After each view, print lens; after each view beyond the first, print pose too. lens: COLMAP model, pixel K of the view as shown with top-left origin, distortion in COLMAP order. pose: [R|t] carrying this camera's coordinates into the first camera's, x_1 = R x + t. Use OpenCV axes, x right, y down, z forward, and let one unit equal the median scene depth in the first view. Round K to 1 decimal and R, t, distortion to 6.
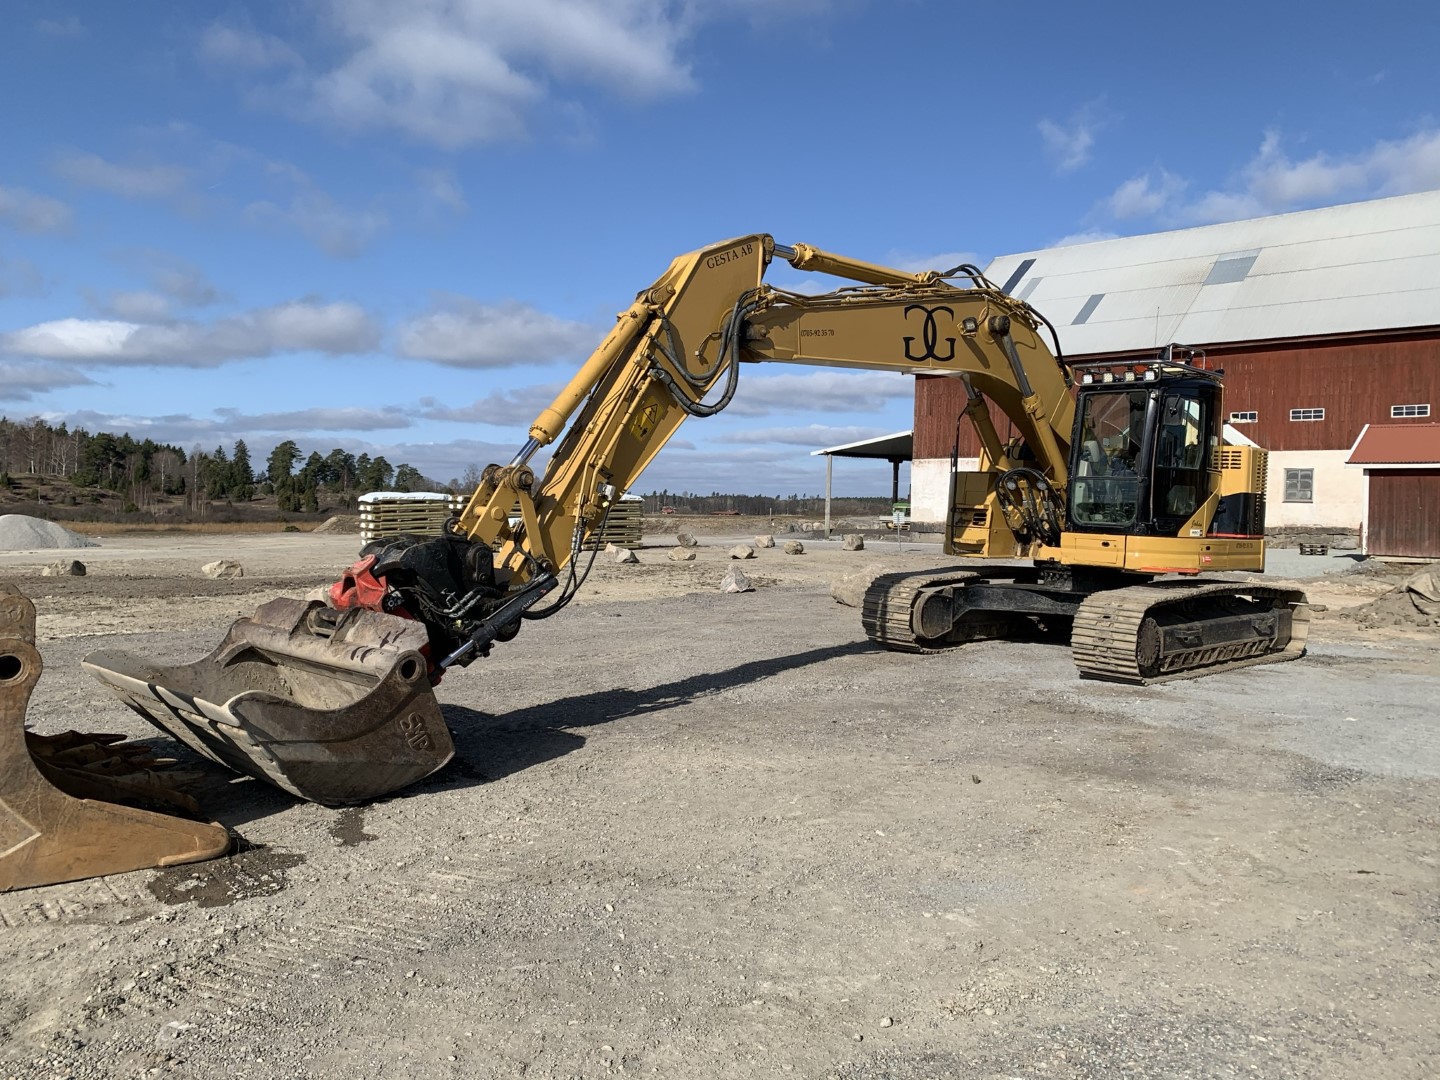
lens RADIAL K [[1126.1, 0, 714.2], [0, 1126.1, 516.7], [0, 0, 1]] dist [0.049498, -0.057777]
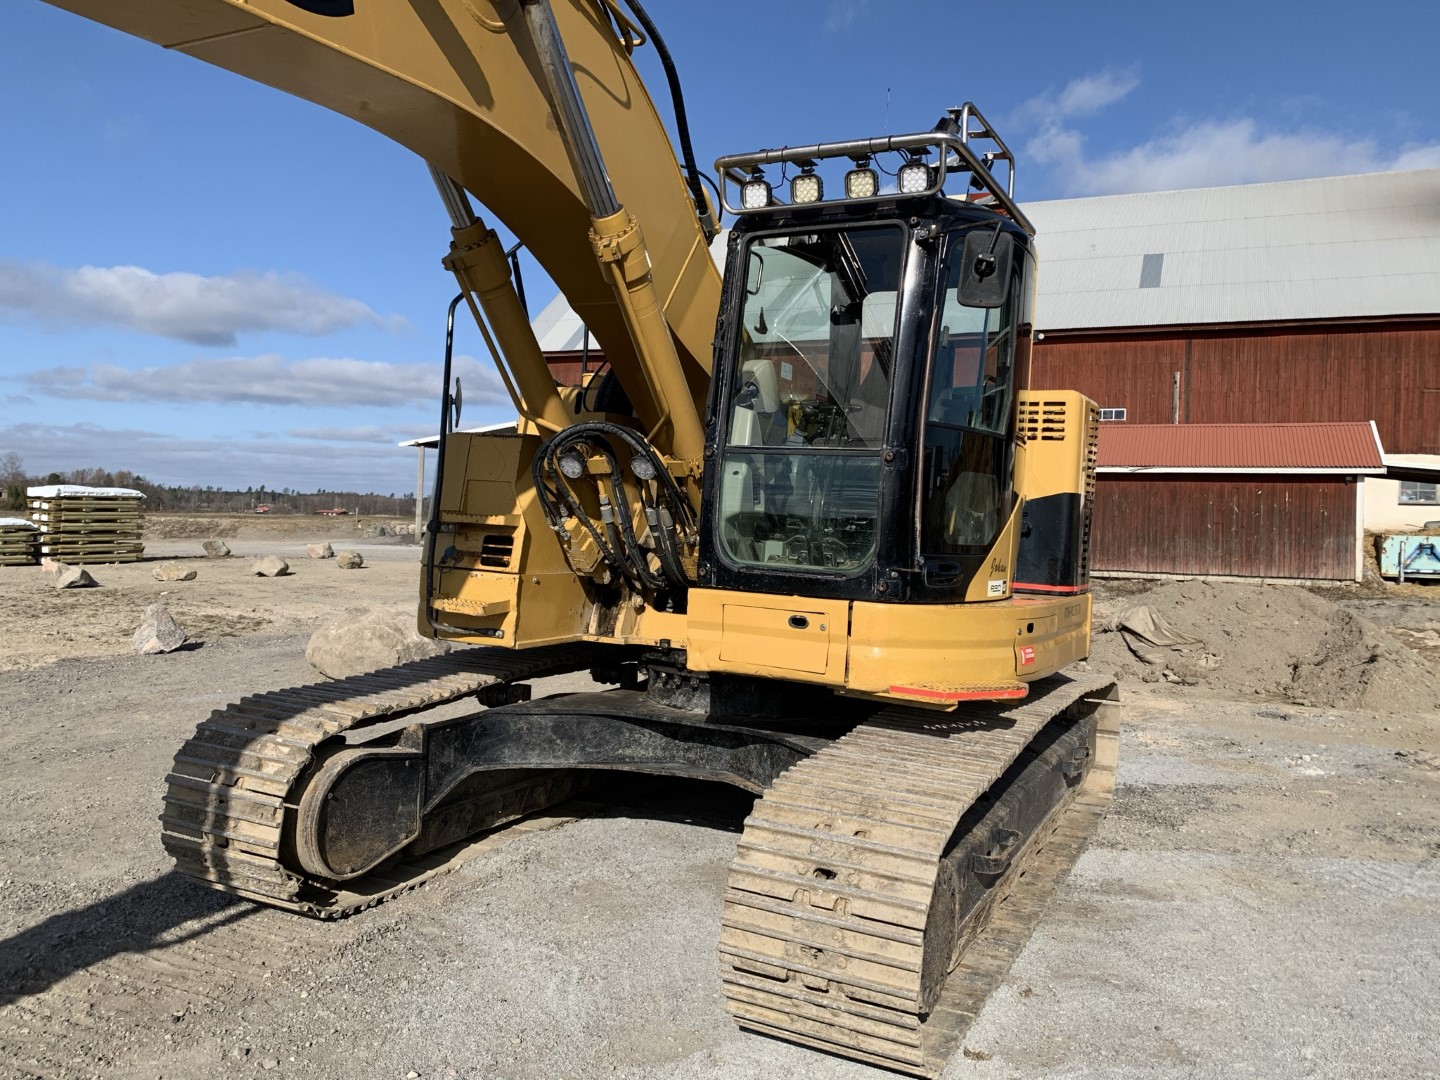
lens RADIAL K [[1126.1, 0, 720.1], [0, 1126.1, 512.6], [0, 0, 1]] dist [0.049498, -0.057777]
pose [[0.943669, 0.007781, 0.330799, 0.187842], [-0.006564, 0.999967, -0.004797, -0.010459], [-0.330826, 0.002356, 0.943689, 0.627762]]
